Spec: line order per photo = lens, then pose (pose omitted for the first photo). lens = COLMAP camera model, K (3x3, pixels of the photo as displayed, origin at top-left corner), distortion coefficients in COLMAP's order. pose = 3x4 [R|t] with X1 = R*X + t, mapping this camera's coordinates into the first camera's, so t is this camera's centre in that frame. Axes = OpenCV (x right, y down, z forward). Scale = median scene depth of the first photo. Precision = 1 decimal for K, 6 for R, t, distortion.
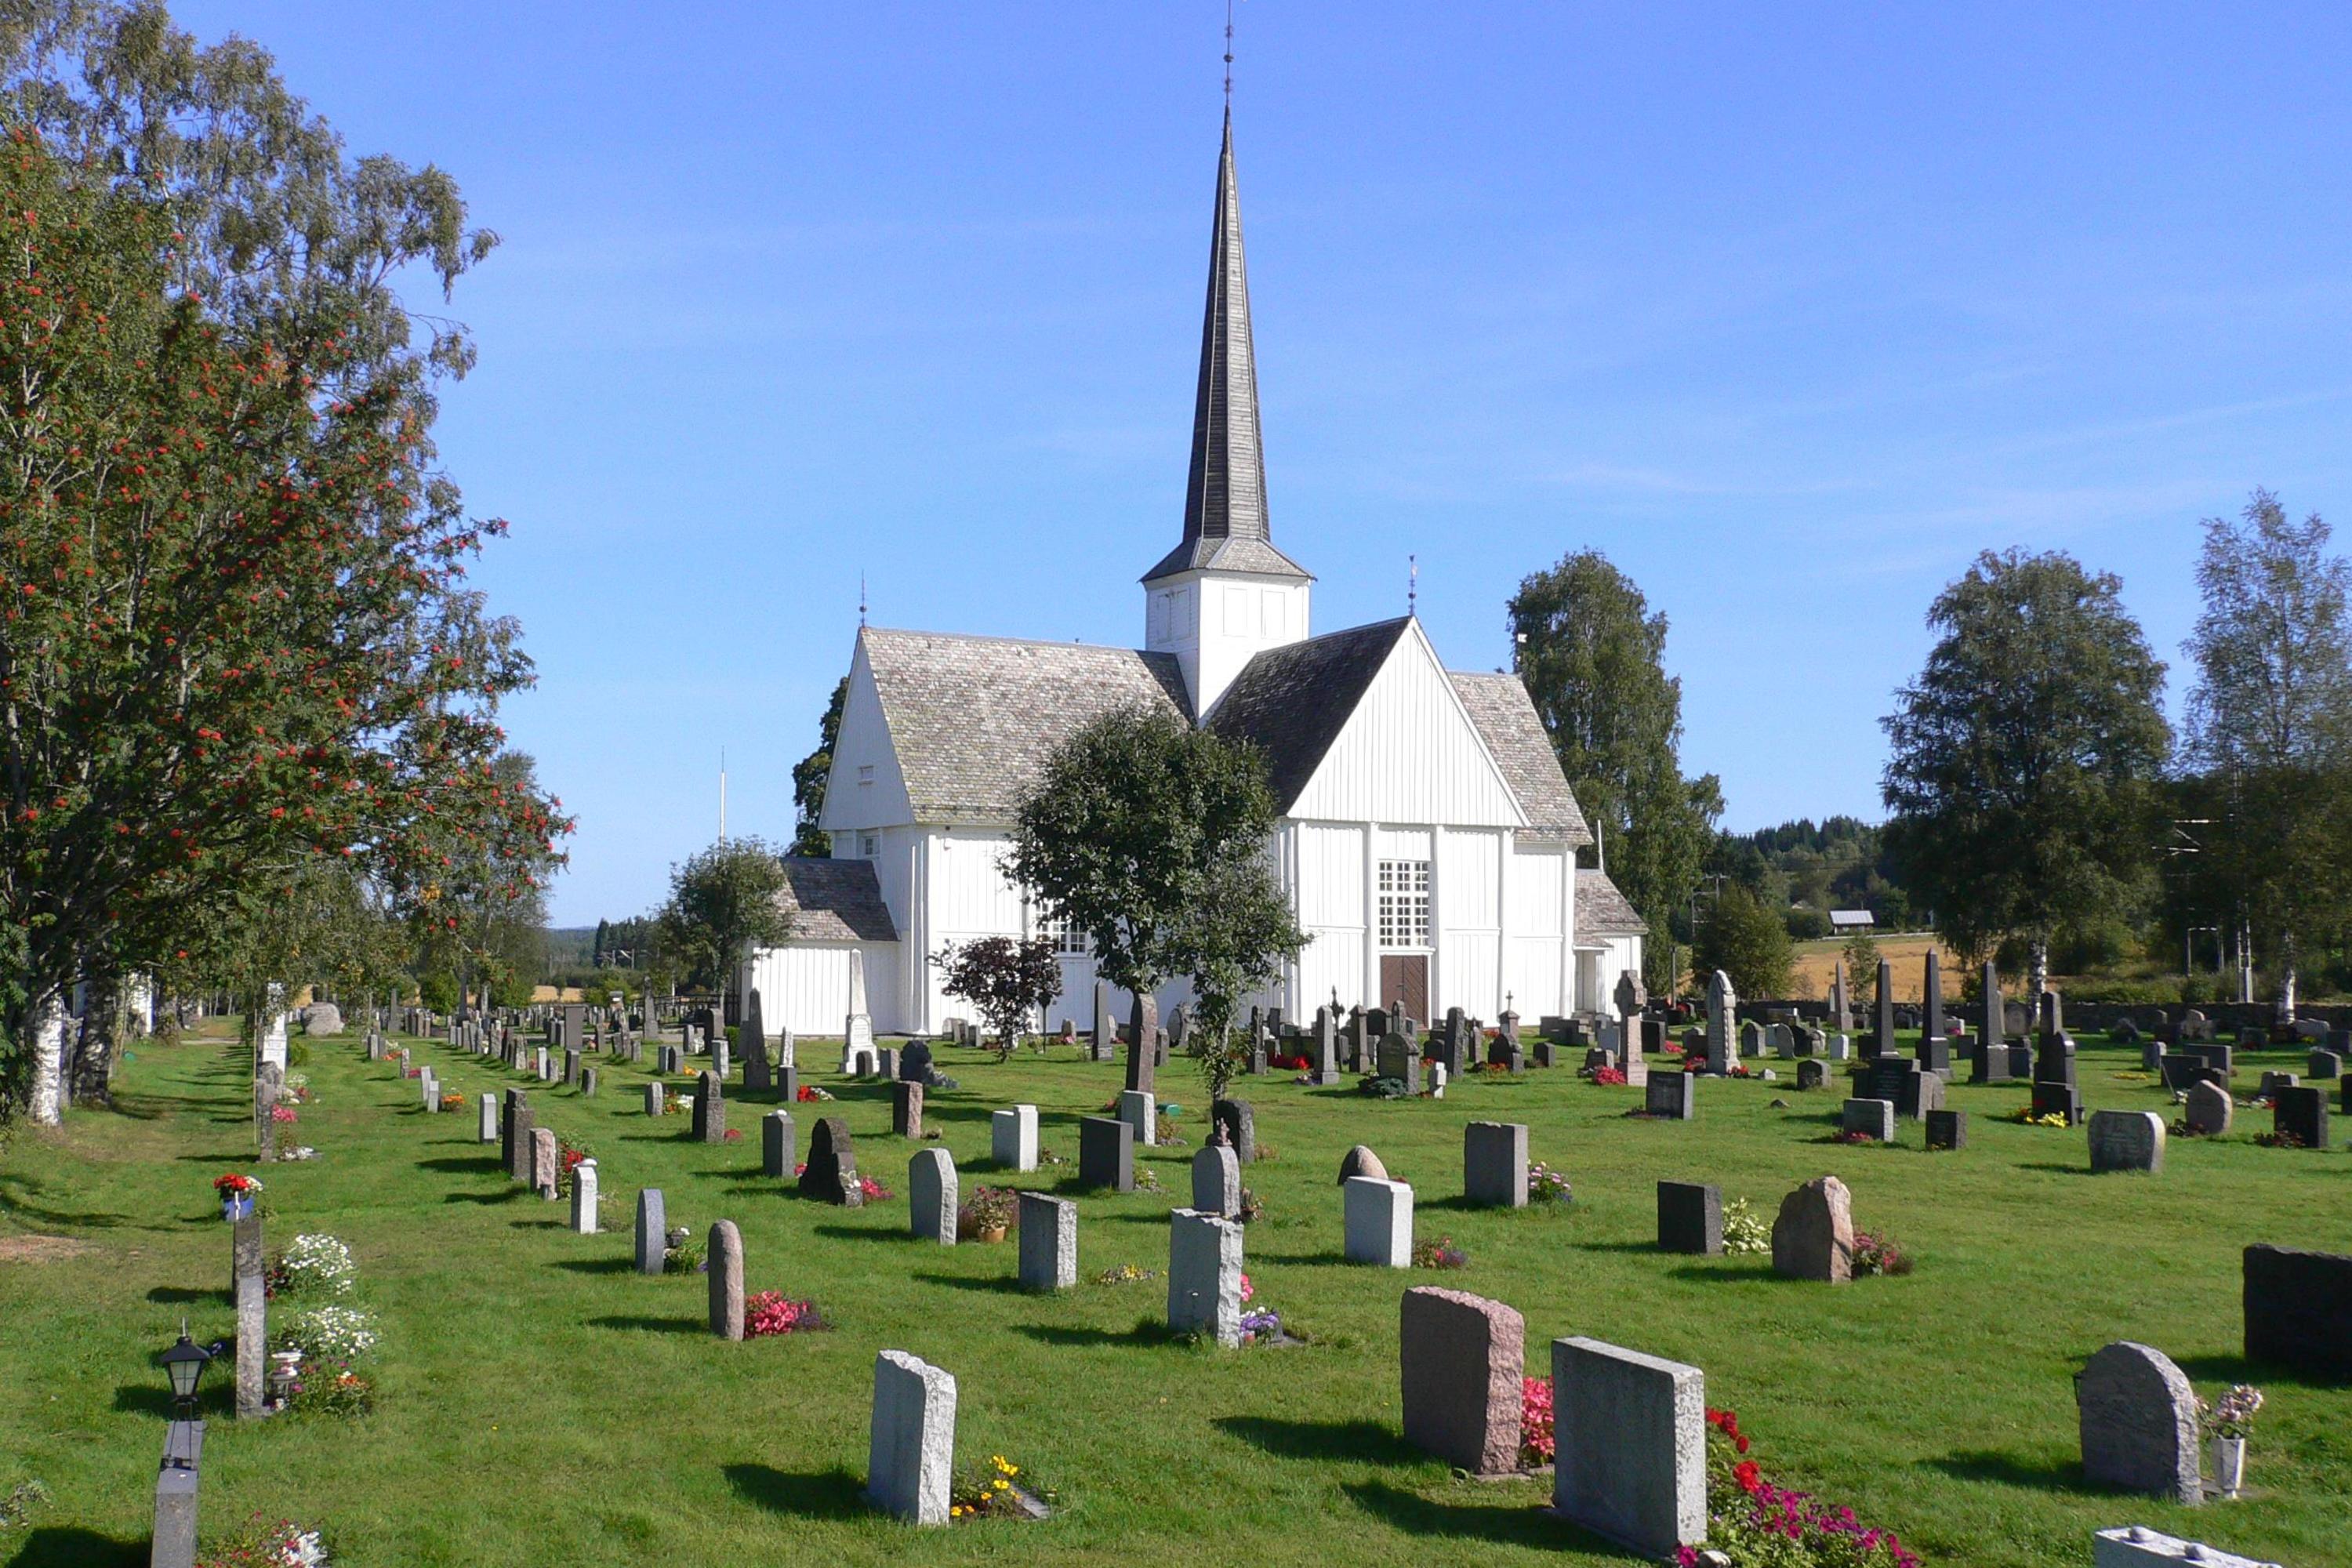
lens RADIAL K [[3567.7, 0, 1176.0], [0, 3567.7, 784.0], [0, 0, 1]] dist [-0.005488, 0.006152]
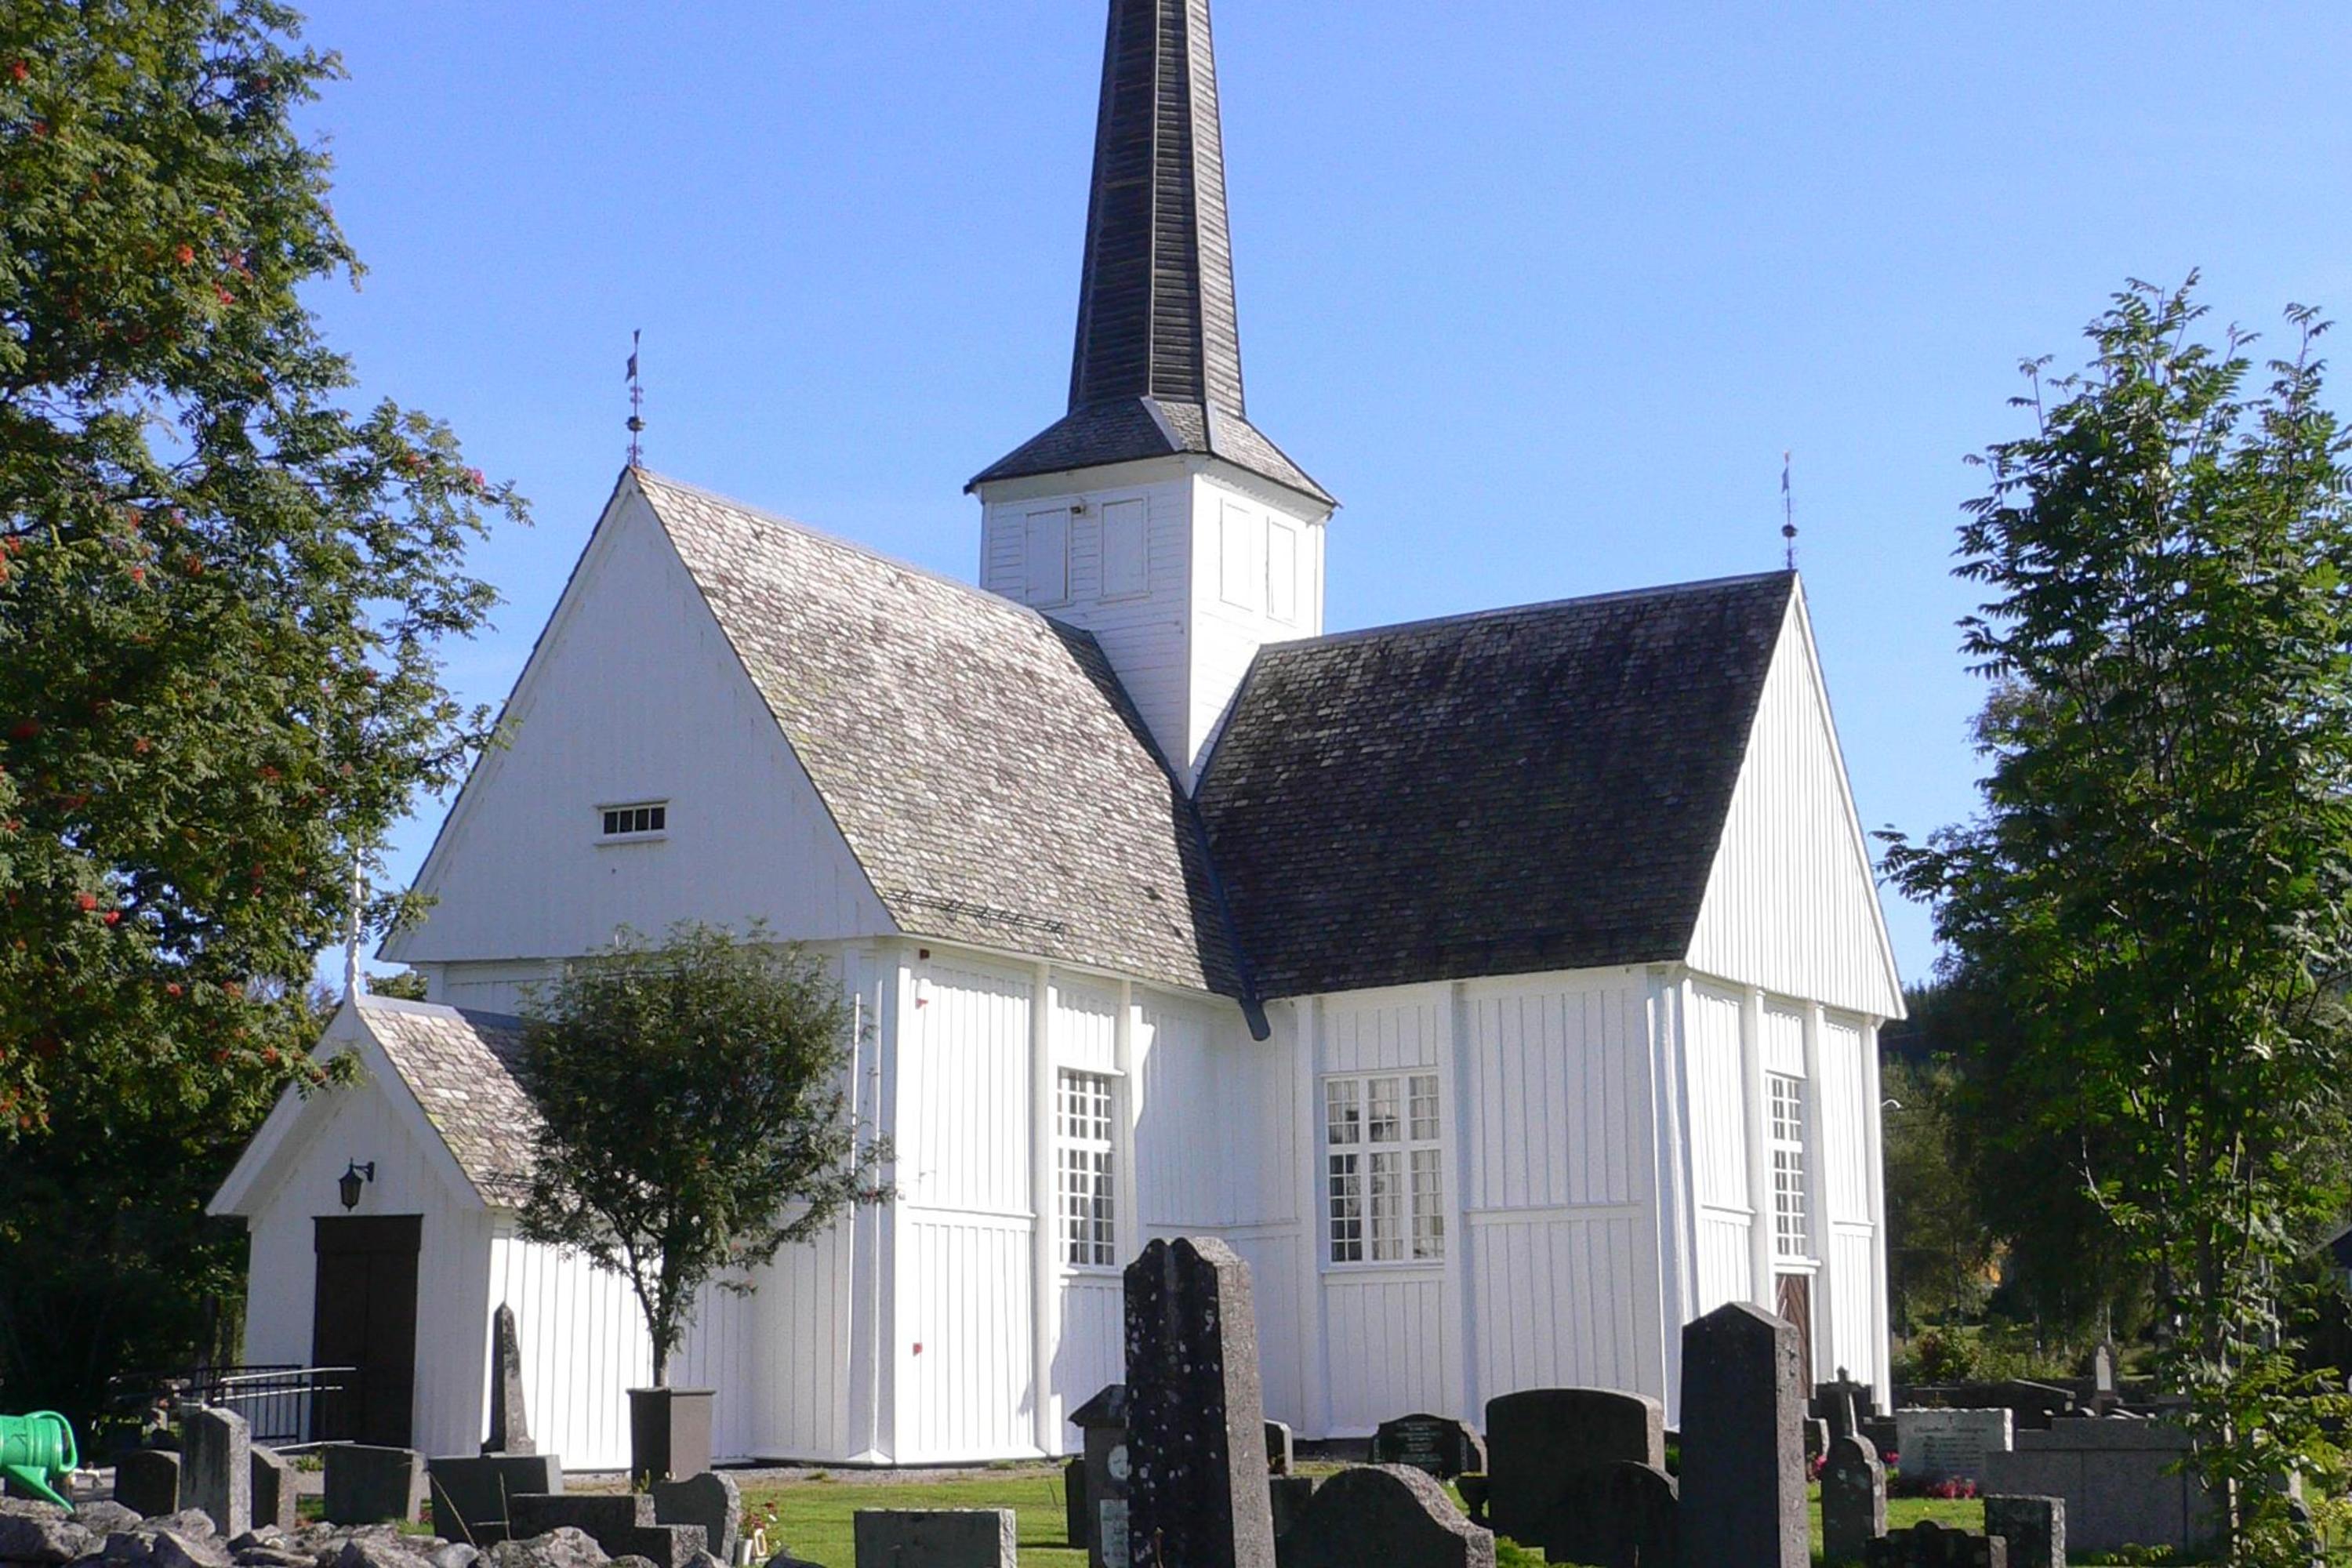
lens RADIAL K [[3567.7, 0, 1176.0], [0, 3567.7, 784.0], [0, 0, 1]] dist [-0.005488, 0.006152]
pose [[0.847721, 0.080310, 0.524328, -0.256825], [-0.038165, 0.995145, -0.090719, 0.028987], [-0.529068, 0.056894, 0.846670, 0.630855]]
